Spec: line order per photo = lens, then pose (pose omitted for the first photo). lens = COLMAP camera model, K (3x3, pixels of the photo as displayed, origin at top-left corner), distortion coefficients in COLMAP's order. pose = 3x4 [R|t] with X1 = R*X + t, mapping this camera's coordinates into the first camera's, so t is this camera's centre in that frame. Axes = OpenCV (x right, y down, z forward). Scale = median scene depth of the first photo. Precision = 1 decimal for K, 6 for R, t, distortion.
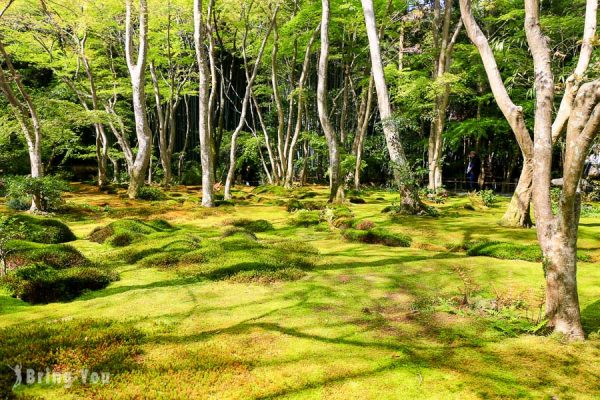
lens RADIAL K [[409.8, 0, 299.7], [0, 409.8, 195.2], [0, 0, 1]] dist [-0.110250, 0.098976]
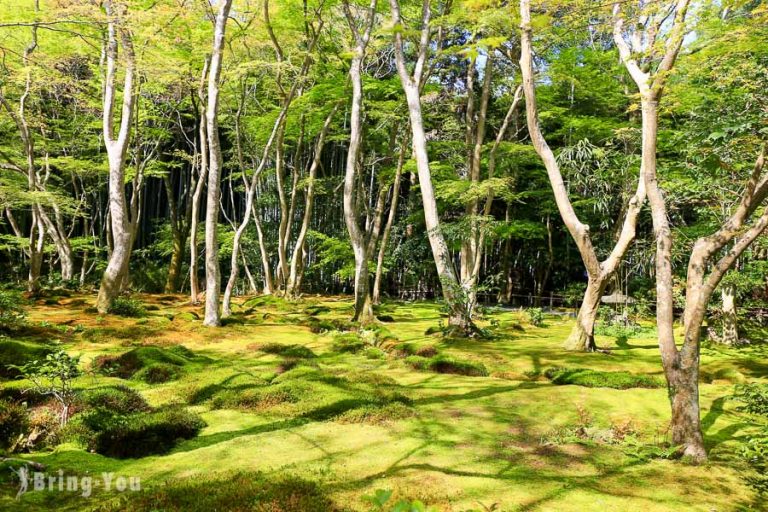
lens RADIAL K [[524.6, 0, 383.6], [0, 524.6, 249.9], [0, 0, 1]] dist [-0.110250, 0.098976]
pose [[0.974987, 0.032649, 0.219849, -0.193612], [-0.009654, 0.994439, -0.104871, -0.025382], [-0.222050, 0.100126, 0.969881, -0.091529]]
